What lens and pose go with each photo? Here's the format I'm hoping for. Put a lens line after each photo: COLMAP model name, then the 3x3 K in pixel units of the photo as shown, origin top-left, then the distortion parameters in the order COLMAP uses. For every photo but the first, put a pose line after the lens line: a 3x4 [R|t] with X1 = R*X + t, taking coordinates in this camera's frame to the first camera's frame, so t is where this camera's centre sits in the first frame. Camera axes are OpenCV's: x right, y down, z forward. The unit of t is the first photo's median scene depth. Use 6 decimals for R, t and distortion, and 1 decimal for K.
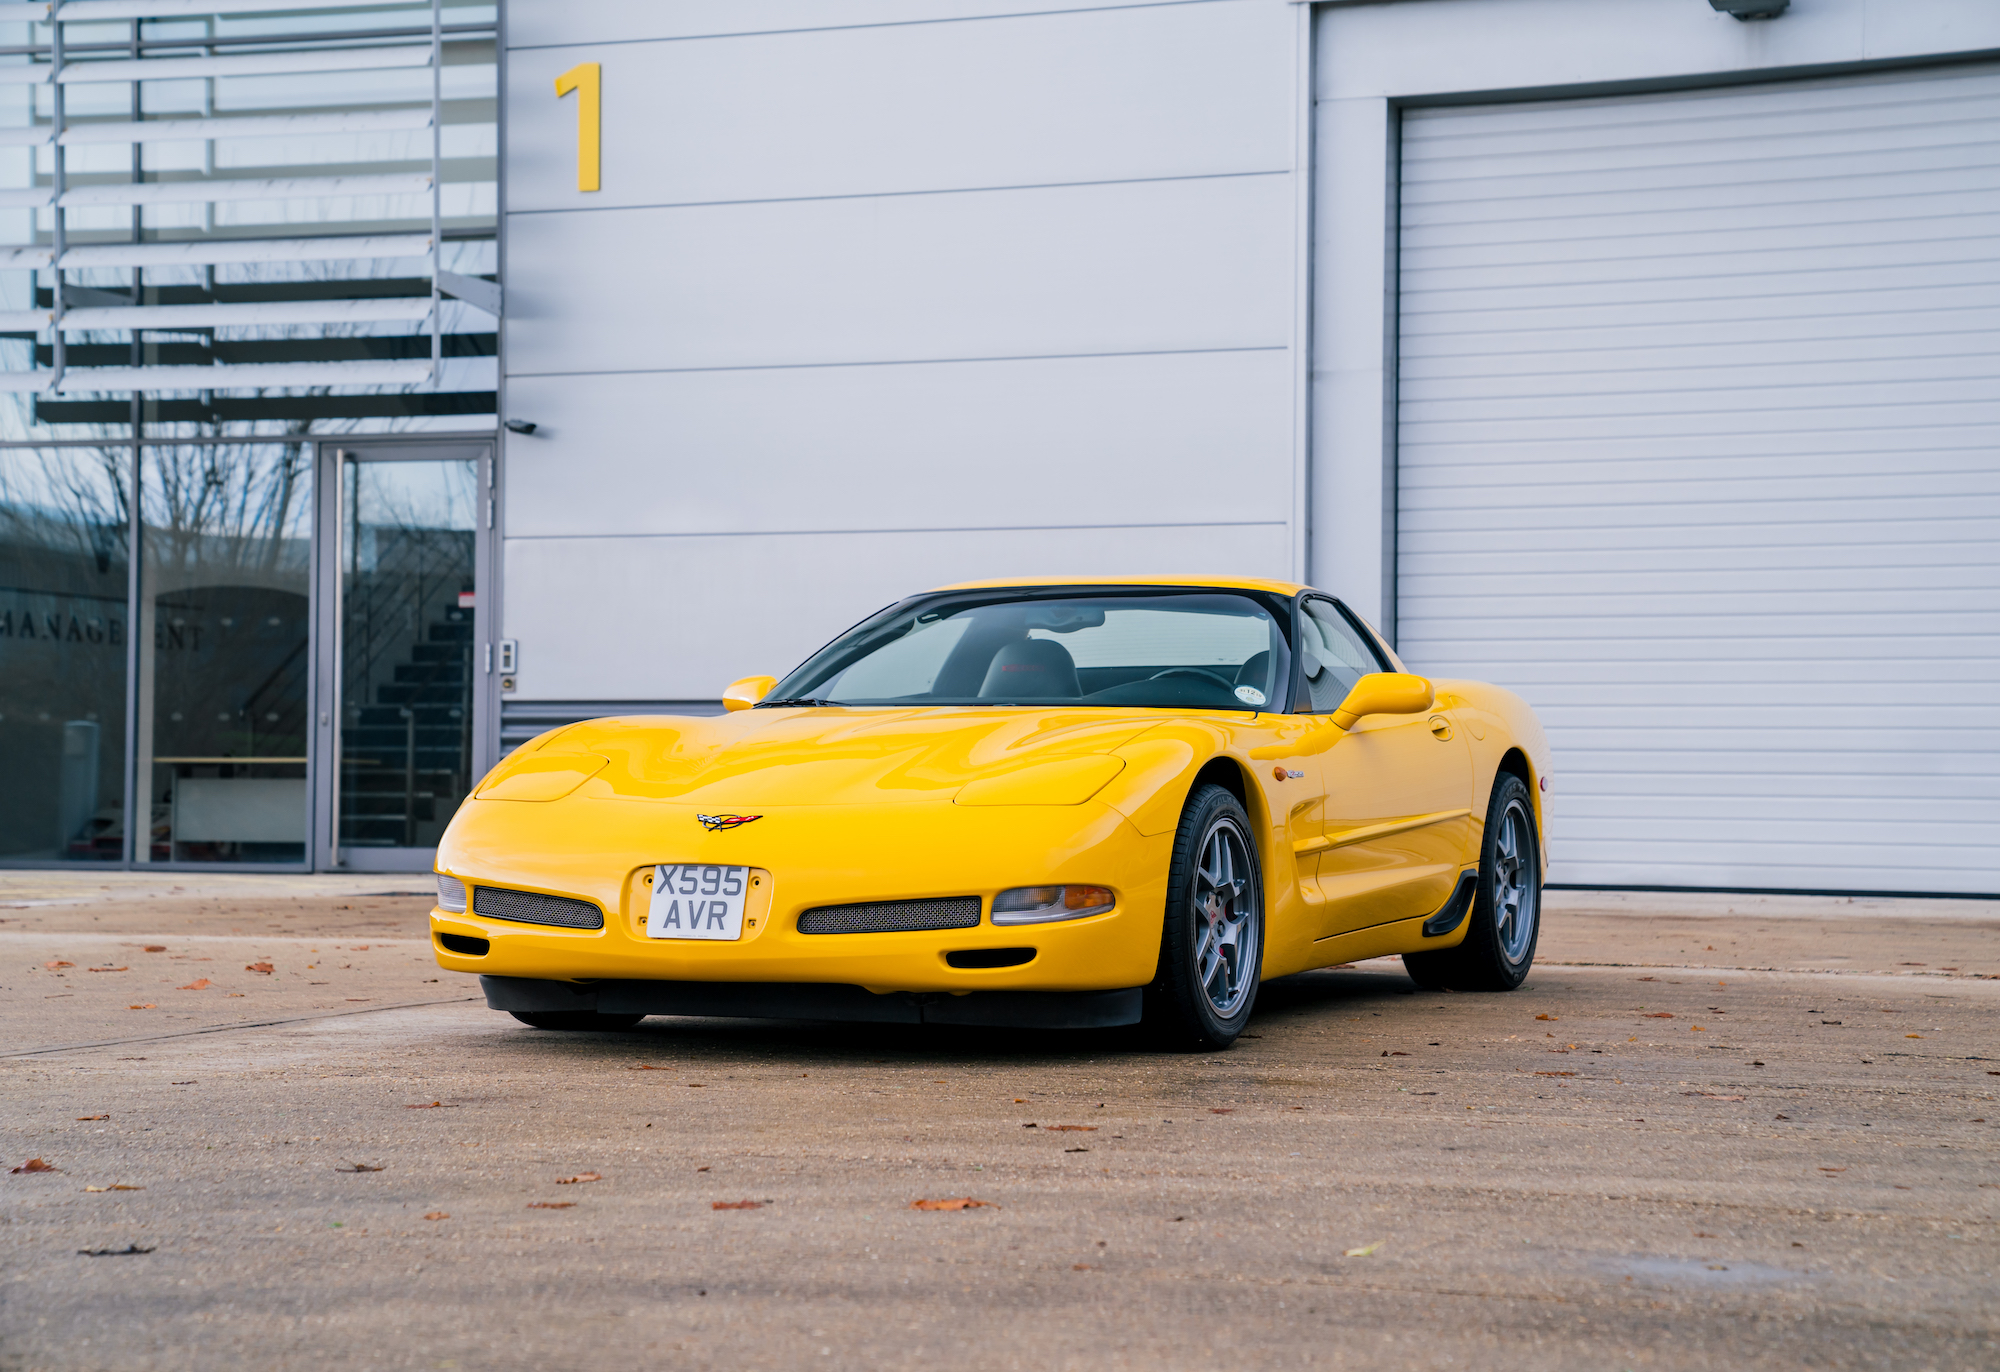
lens RADIAL K [[3492.7, 0, 964.2], [0, 3492.7, 594.0], [0, 0, 1]] dist [0.457536, 0.000000]
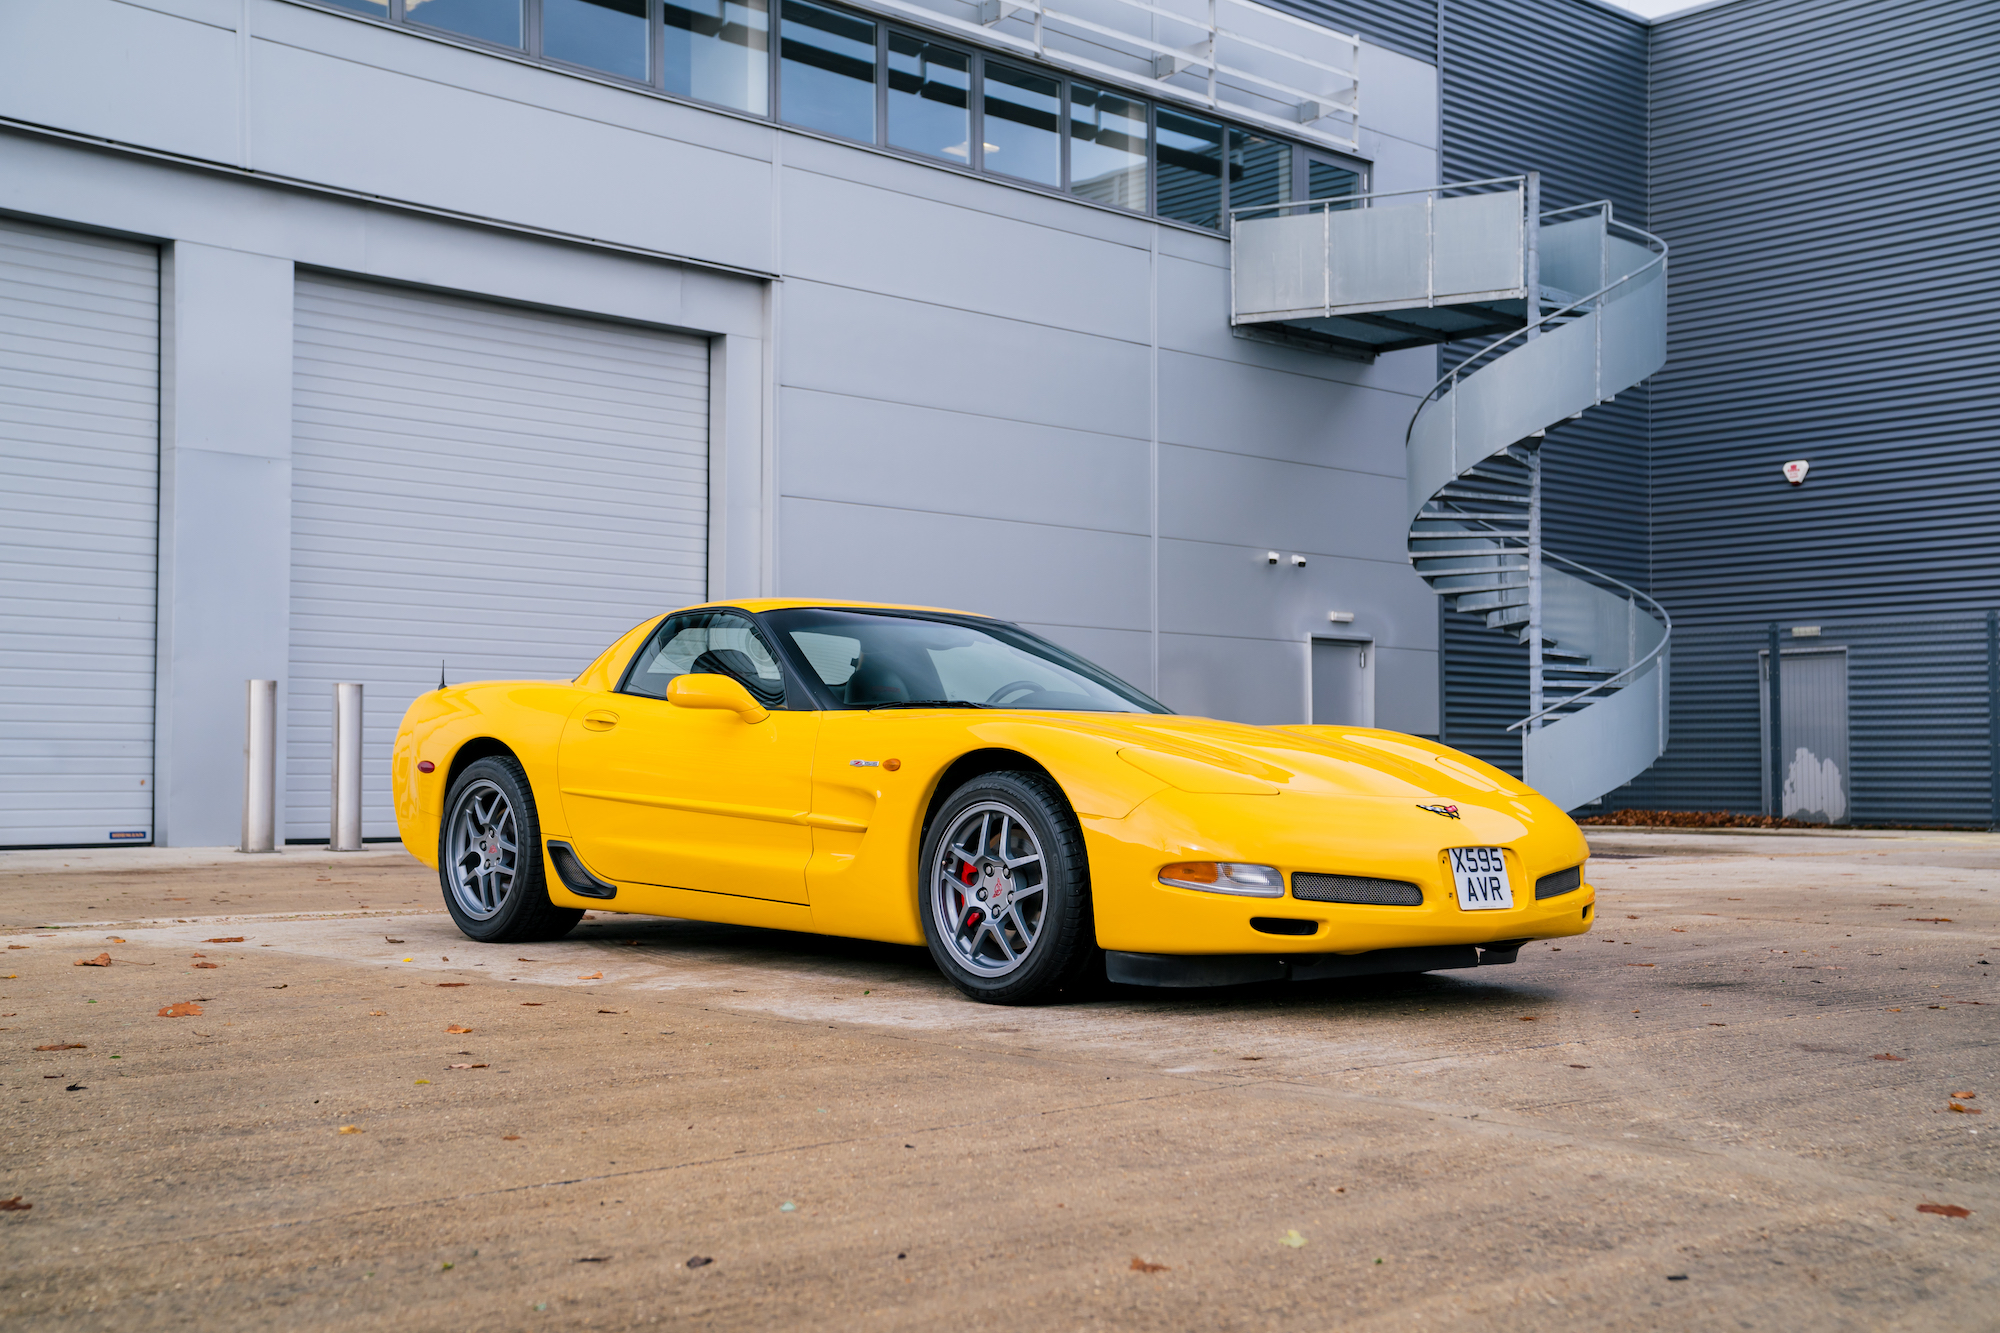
lens RADIAL K [[2394.8, 0, 978.9], [0, 2394.8, 614.0], [0, 0, 1]] dist [0.099009, 0.000000]
pose [[0.423435, 0.052340, 0.904413, -0.893963], [-0.047838, 0.998229, -0.035372, 0.034985], [-0.904662, -0.028288, 0.425189, 0.807412]]
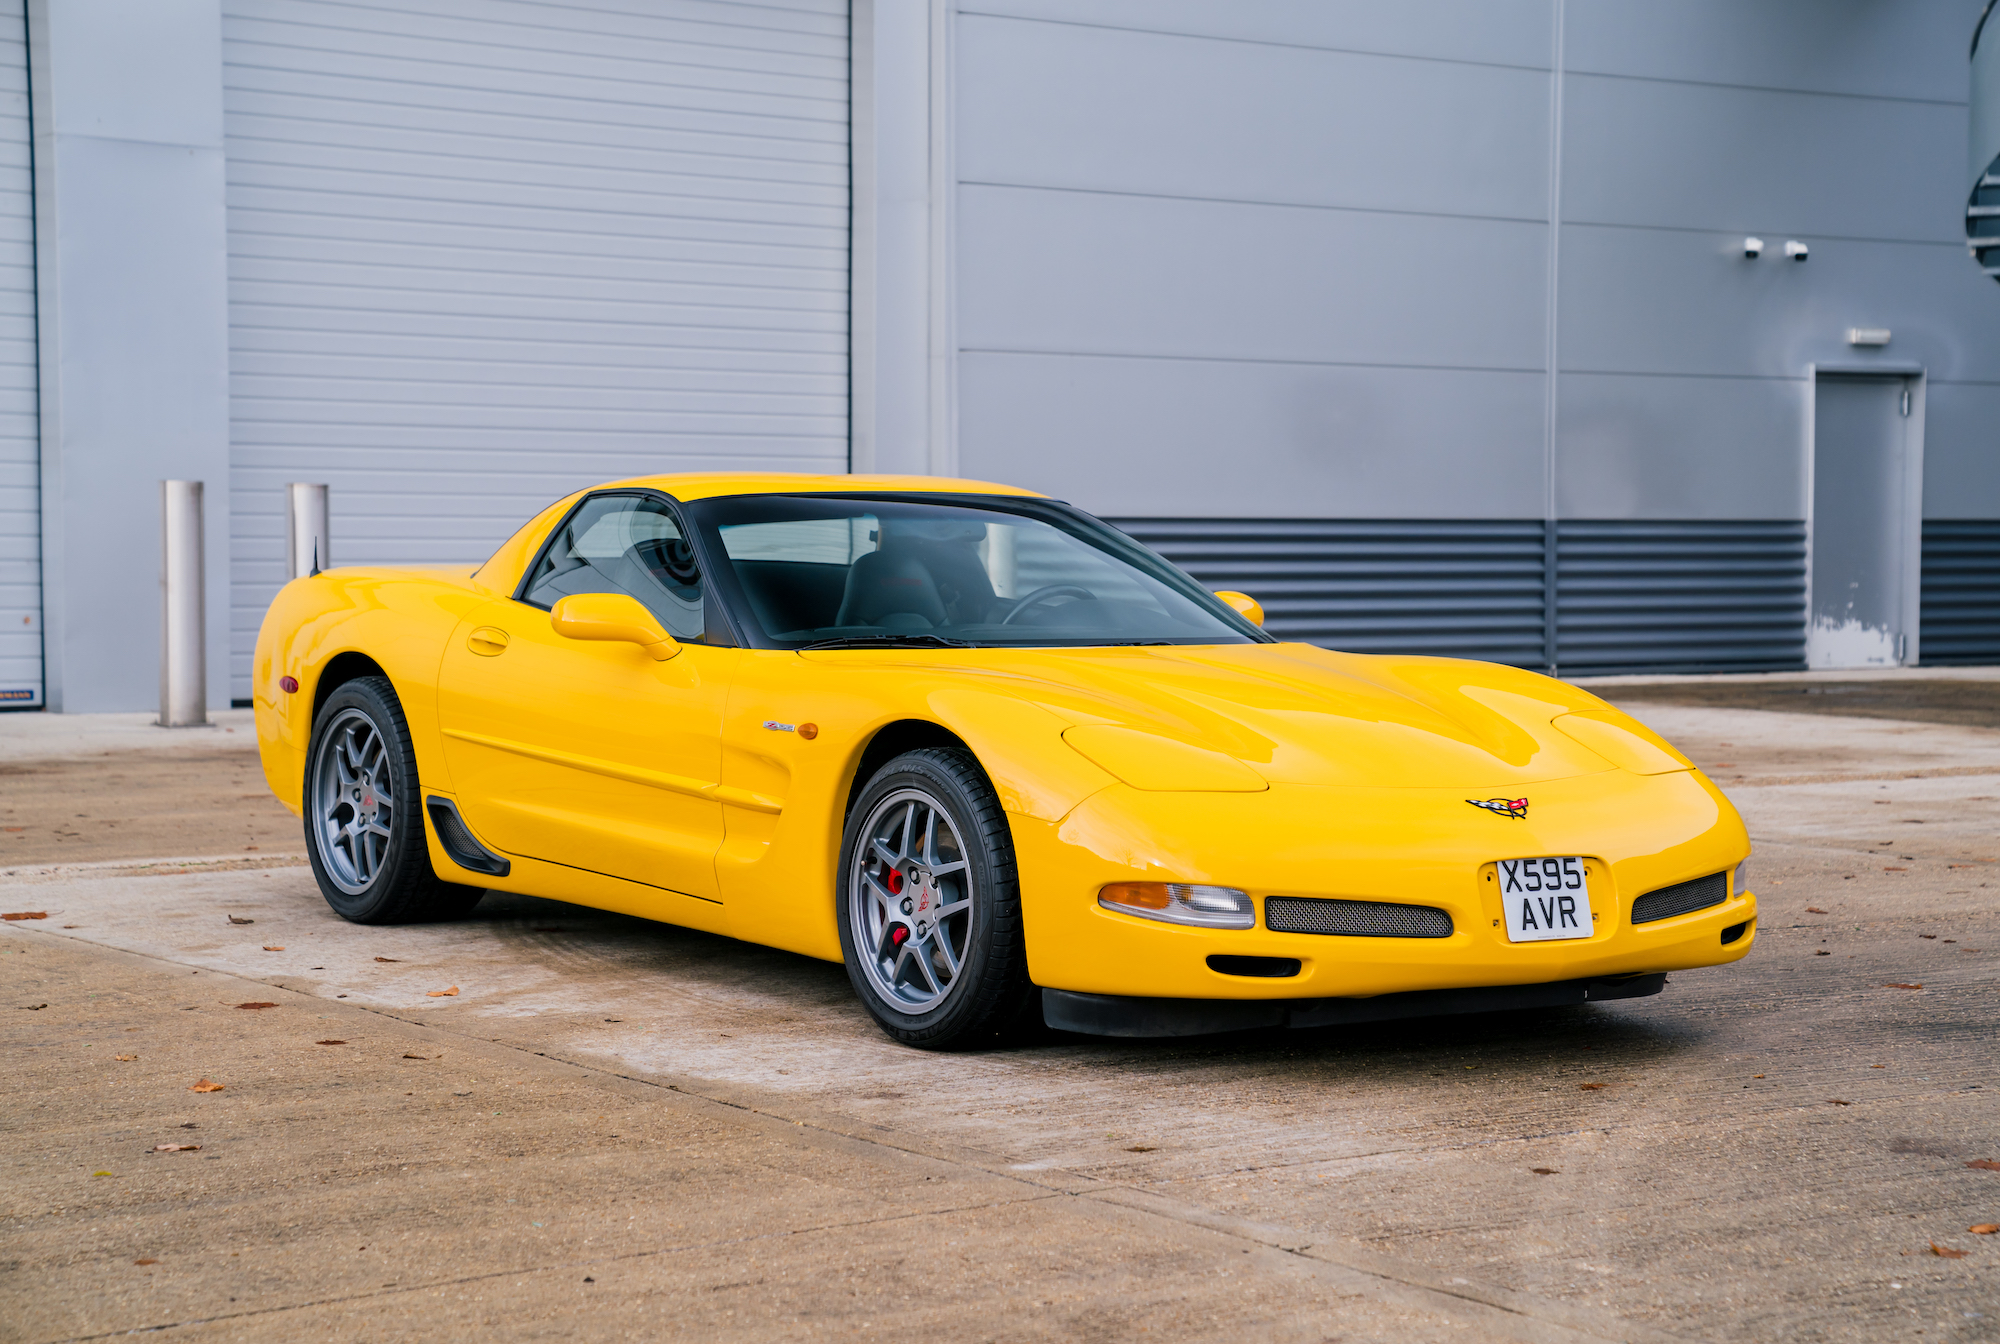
lens RADIAL K [[3742.0, 0, 942.5], [0, 3742.0, 666.1], [0, 0, 1]] dist [0.385561, 0.000000]
pose [[0.530123, -0.037207, 0.847104, -0.984155], [-0.044257, 0.996461, 0.071464, -0.035344], [-0.846765, -0.075375, 0.526600, 0.620253]]
